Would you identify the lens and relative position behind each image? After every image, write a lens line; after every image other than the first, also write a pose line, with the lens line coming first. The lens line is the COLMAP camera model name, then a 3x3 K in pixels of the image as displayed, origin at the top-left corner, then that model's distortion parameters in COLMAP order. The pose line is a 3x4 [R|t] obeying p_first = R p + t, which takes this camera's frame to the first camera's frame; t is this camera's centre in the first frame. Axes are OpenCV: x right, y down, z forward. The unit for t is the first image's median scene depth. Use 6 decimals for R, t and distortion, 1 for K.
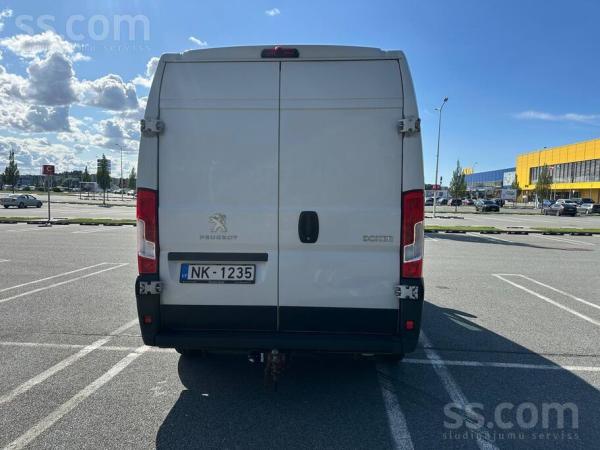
lens RADIAL K [[419.6, 0, 302.4], [0, 419.6, 224.6], [0, 0, 1]] dist [0.039293, -0.026882]
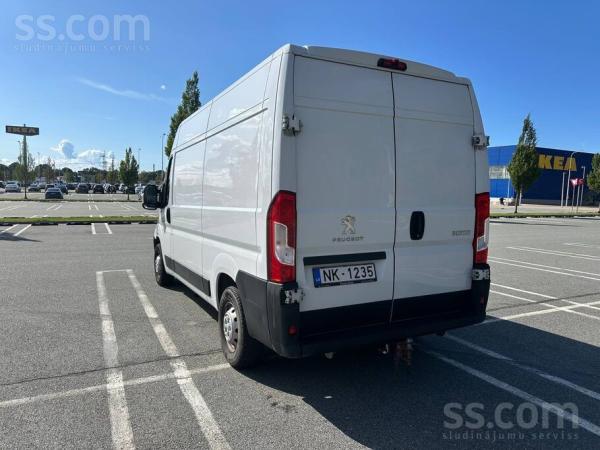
lens RADIAL K [[419.6, 0, 301.4], [0, 419.6, 224.3], [0, 0, 1]] dist [0.039293, -0.026882]
pose [[0.852957, -0.035300, 0.520786, -0.817388], [0.022284, 0.999264, 0.031235, -0.038802], [-0.521505, -0.015037, 0.853116, 0.197704]]
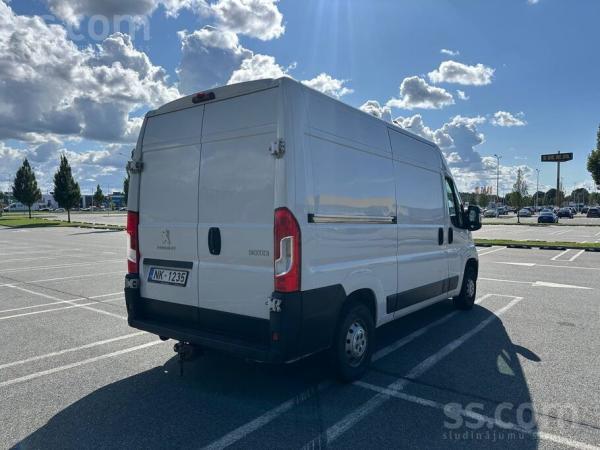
lens RADIAL K [[419.6, 0, 299.1], [0, 419.6, 224.4], [0, 0, 1]] dist [0.039293, -0.026882]
pose [[0.837092, -0.004289, -0.547045, 0.835349], [-0.015315, 0.999394, -0.031270, -0.007670], [0.546848, 0.034554, 0.836519, 0.146636]]
